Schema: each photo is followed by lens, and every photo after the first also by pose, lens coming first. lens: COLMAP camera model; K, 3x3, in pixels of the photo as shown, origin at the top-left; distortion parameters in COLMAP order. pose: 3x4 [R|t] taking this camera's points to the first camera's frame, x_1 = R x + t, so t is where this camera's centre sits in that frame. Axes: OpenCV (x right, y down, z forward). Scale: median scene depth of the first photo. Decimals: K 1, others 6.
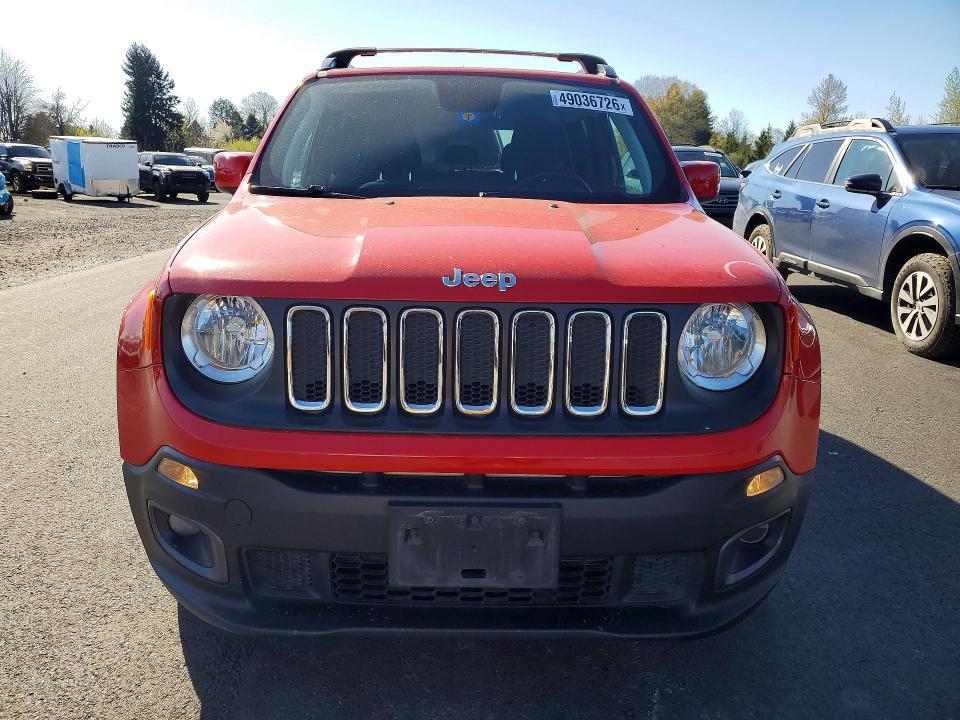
lens RADIAL K [[777.9, 0, 480.0], [0, 777.9, 360.0], [0, 0, 1]] dist [-0.015510, 0.050038]
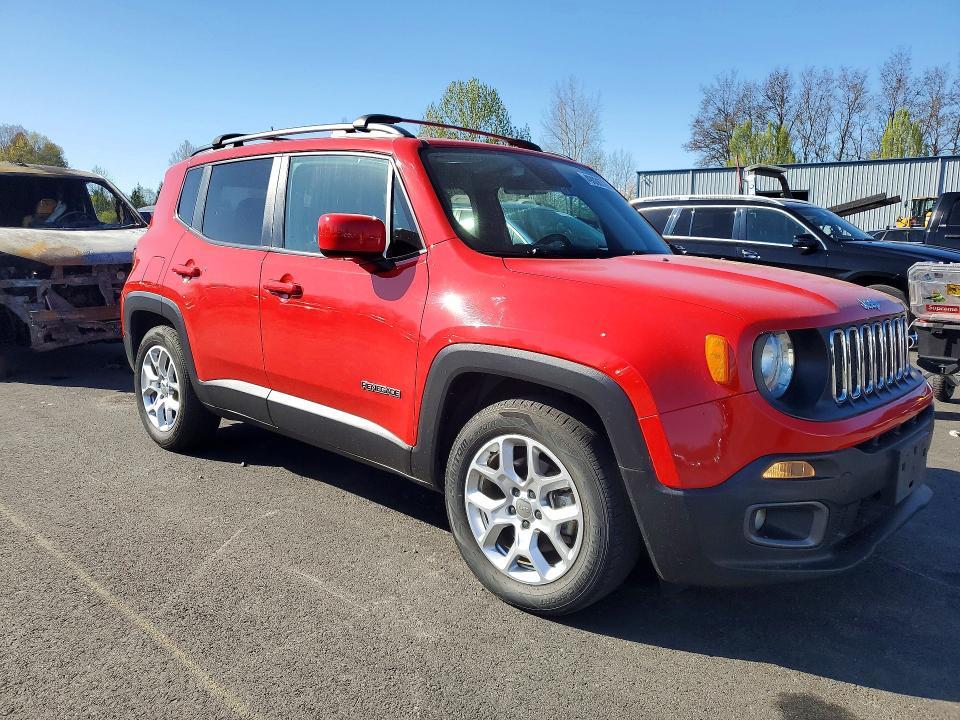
lens RADIAL K [[777.9, 0, 480.0], [0, 777.9, 360.0], [0, 0, 1]] dist [-0.015510, 0.050038]
pose [[0.734085, -0.132908, 0.665923, 0.184974], [0.180588, 0.983555, -0.002770, -0.121605], [-0.654604, 0.122292, 0.746015, 0.515059]]
